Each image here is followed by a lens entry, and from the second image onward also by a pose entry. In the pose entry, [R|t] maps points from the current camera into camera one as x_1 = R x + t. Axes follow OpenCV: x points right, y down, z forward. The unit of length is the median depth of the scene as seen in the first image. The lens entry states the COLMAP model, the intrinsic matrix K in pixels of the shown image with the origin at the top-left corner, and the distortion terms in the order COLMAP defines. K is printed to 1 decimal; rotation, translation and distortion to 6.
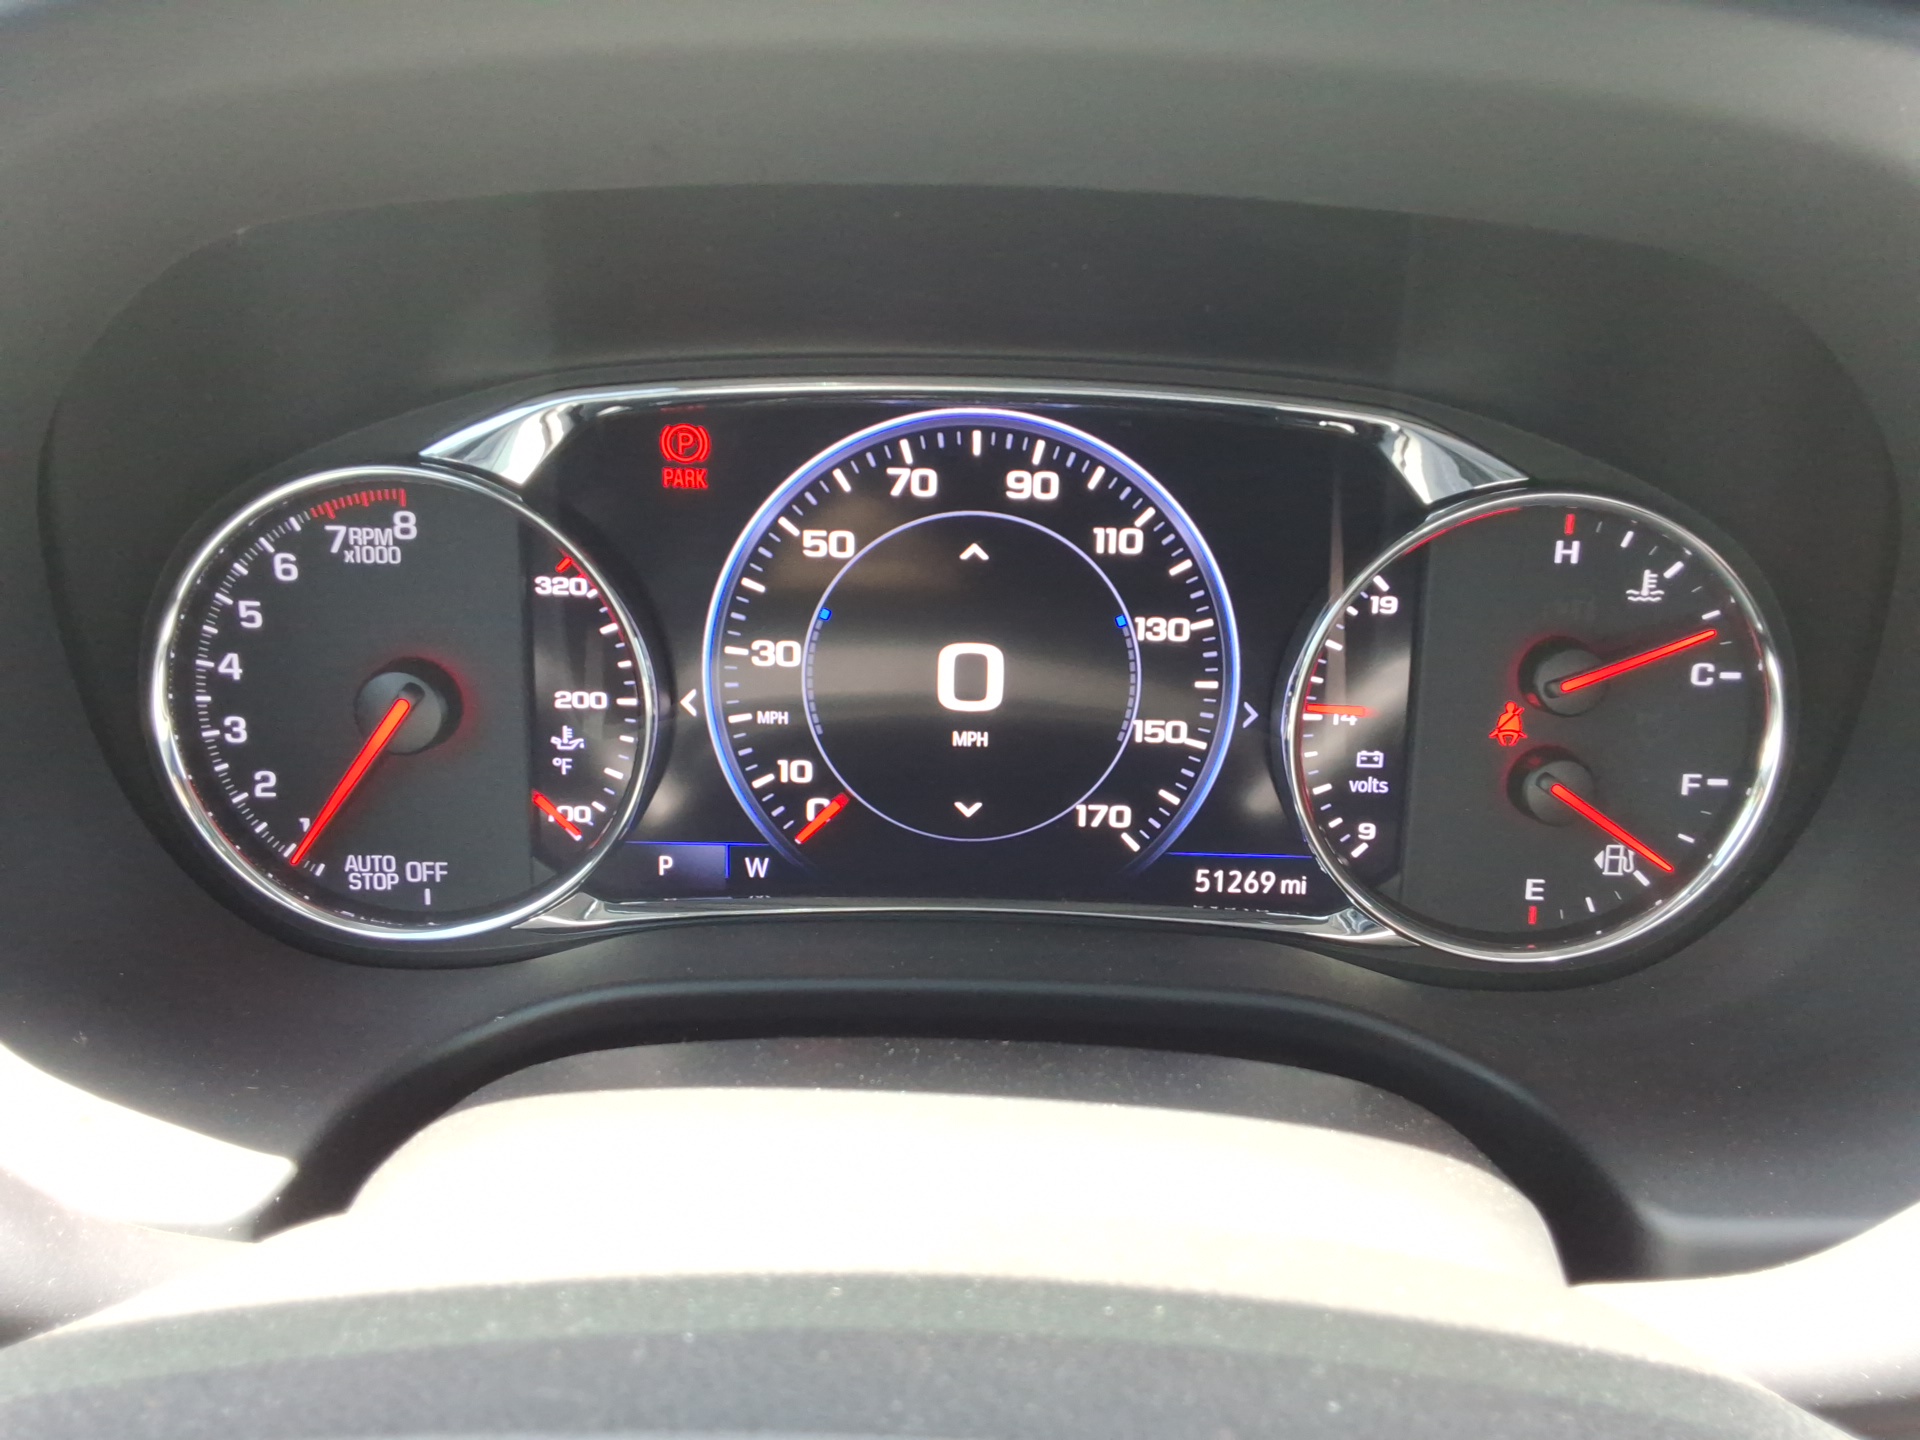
lens RADIAL K [[1572.2, 0, 965.1], [0, 1572.2, 712.1], [0, 0, 1]] dist [0.066634, -0.110132]
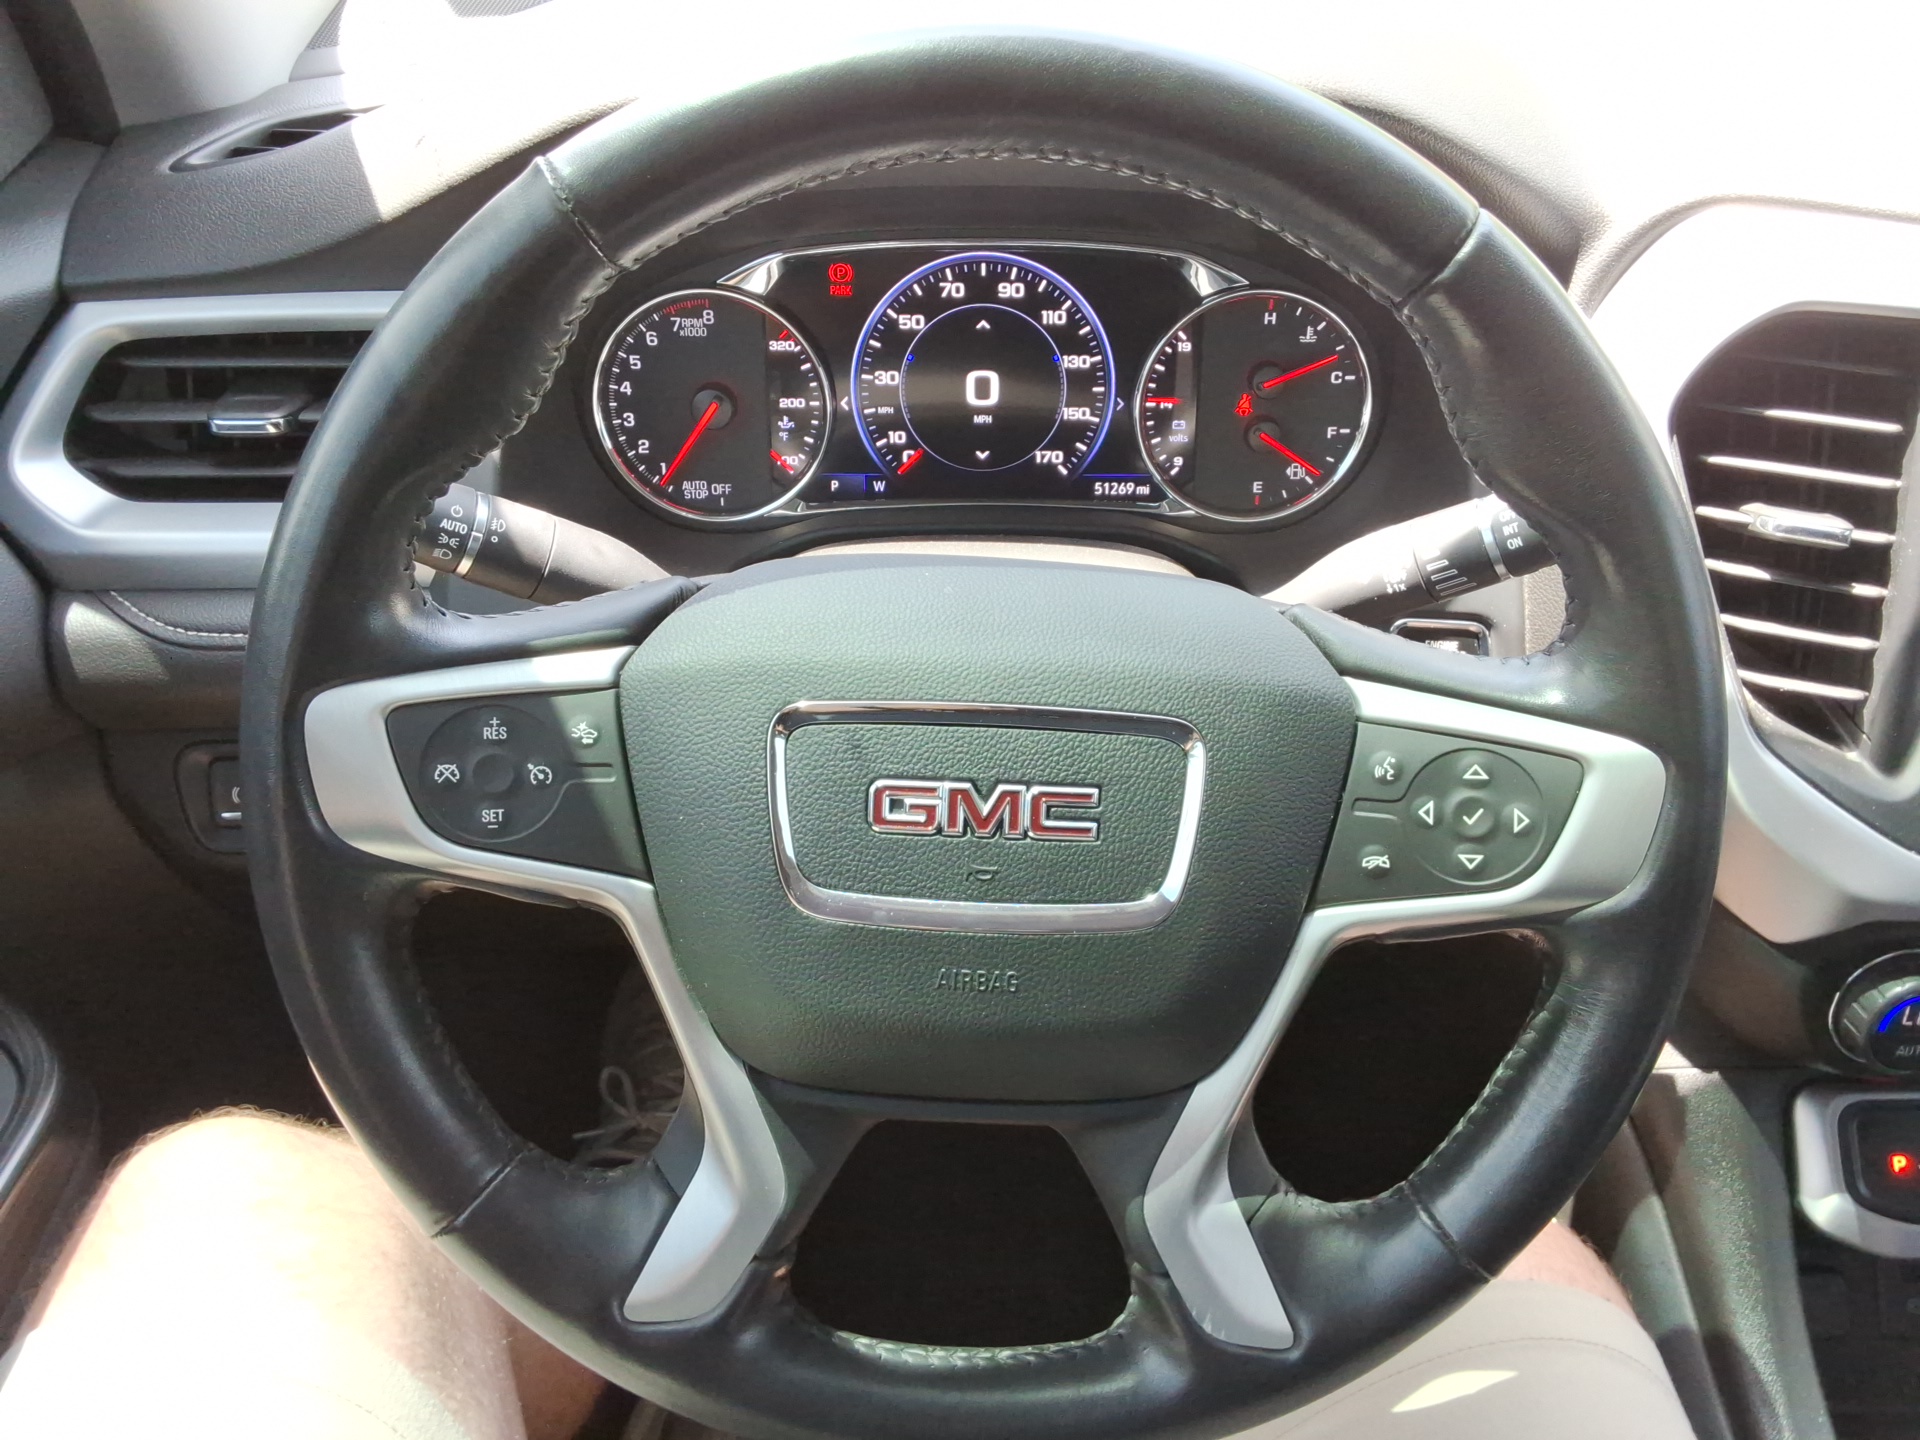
lens RADIAL K [[1572.2, 0, 964.4], [0, 1572.2, 712.7], [0, 0, 1]] dist [0.066634, -0.110132]
pose [[0.999736, -0.016881, -0.015608, 0.004958], [0.018902, 0.989969, 0.140015, 0.109118], [0.013088, -0.140273, 0.990026, -1.091576]]
